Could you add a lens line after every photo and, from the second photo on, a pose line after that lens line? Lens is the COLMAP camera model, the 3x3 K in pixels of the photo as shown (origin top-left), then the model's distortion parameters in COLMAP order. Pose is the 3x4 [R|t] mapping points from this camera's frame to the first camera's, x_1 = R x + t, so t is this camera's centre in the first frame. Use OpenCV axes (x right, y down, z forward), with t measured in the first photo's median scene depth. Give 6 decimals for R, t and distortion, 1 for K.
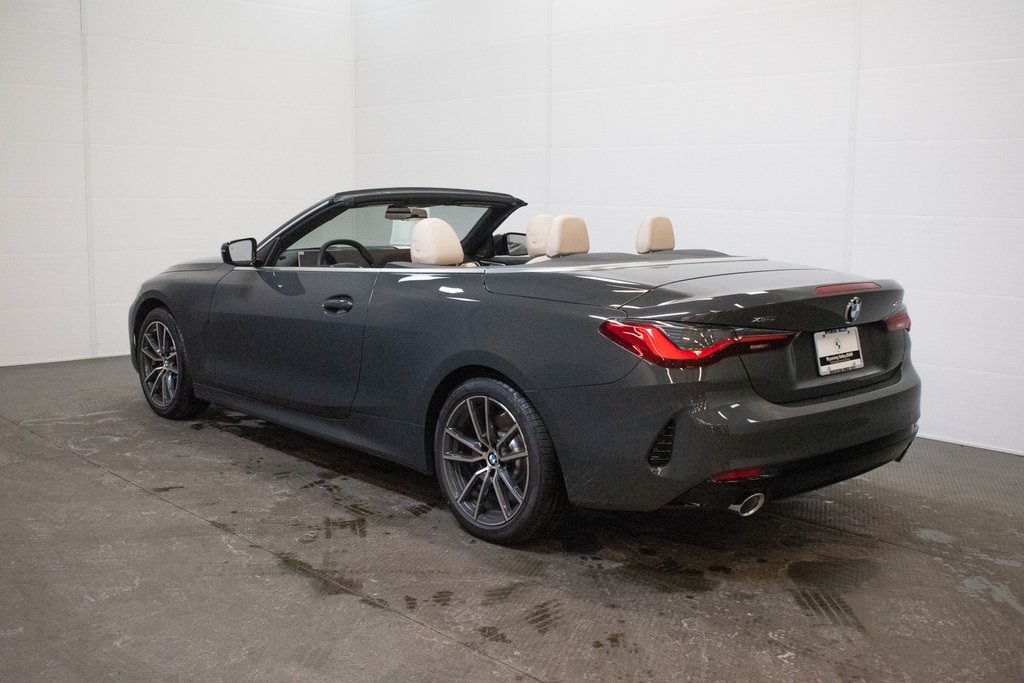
lens RADIAL K [[1087.0, 0, 508.8], [0, 1087.0, 343.6], [0, 0, 1]] dist [-0.060089, 0.000000]
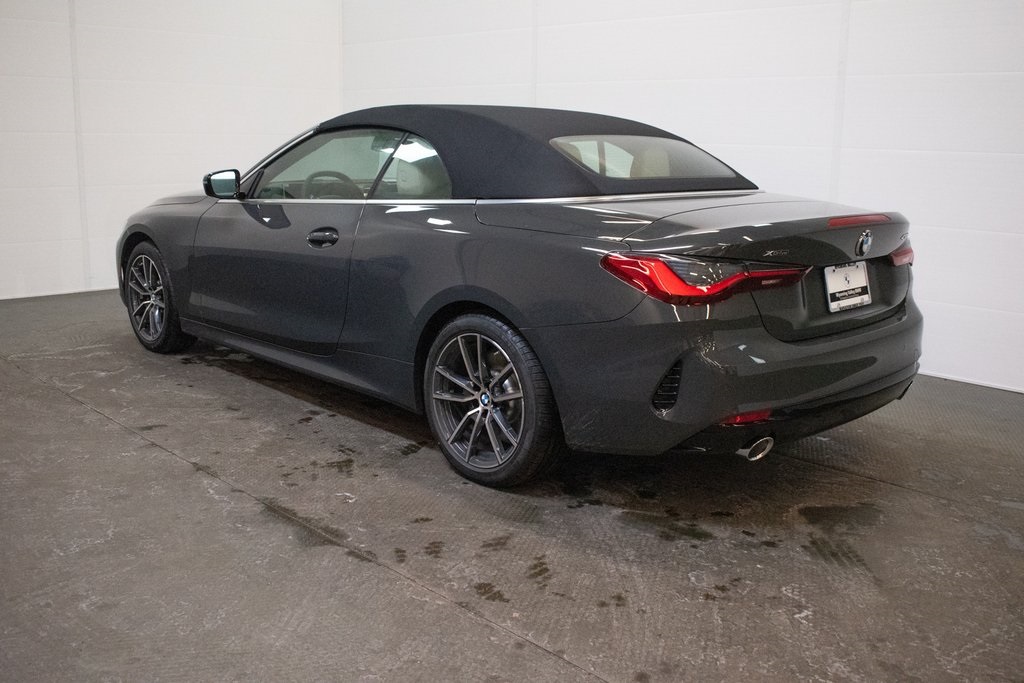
lens RADIAL K [[995.1, 0, 504.5], [0, 995.1, 346.8], [0, 0, 1]] dist [-0.068836, 0.000000]
pose [[0.999877, -0.000795, 0.015678, -0.012061], [-0.000336, 0.997405, 0.071995, -0.002932], [-0.015695, -0.071991, 0.997282, 0.135073]]
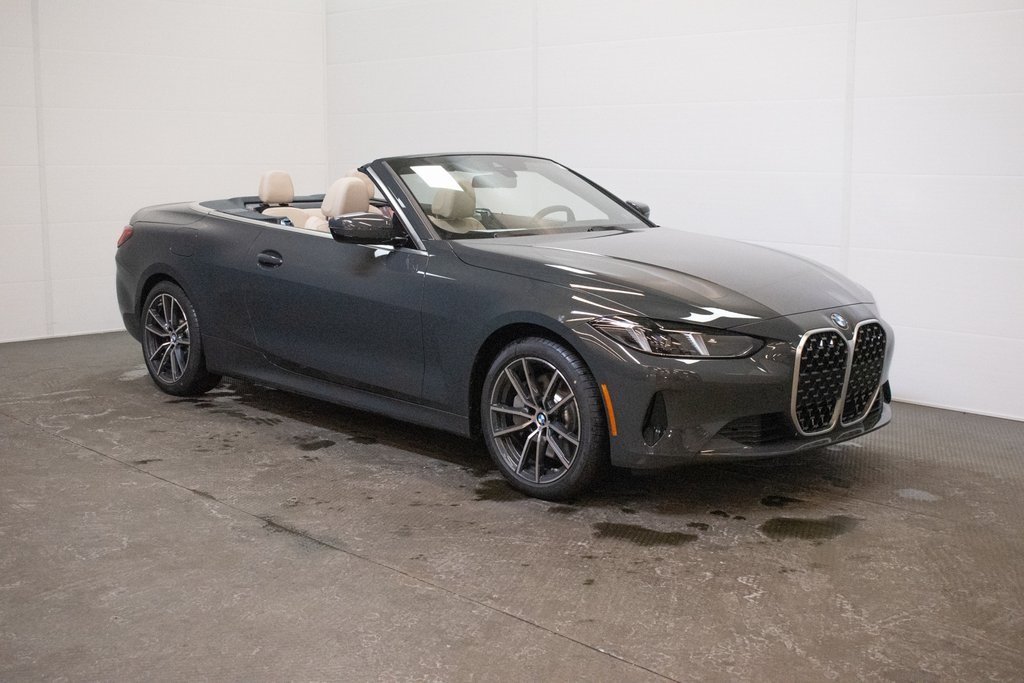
lens RADIAL K [[1244.5, 0, 516.5], [0, 1244.5, 340.7], [0, 0, 1]] dist [-0.041738, 0.000000]
pose [[0.999856, -0.013073, 0.010781, 0.014334], [0.012949, 0.999850, 0.011530, 0.019160], [-0.010930, -0.011388, 0.999875, -0.162360]]
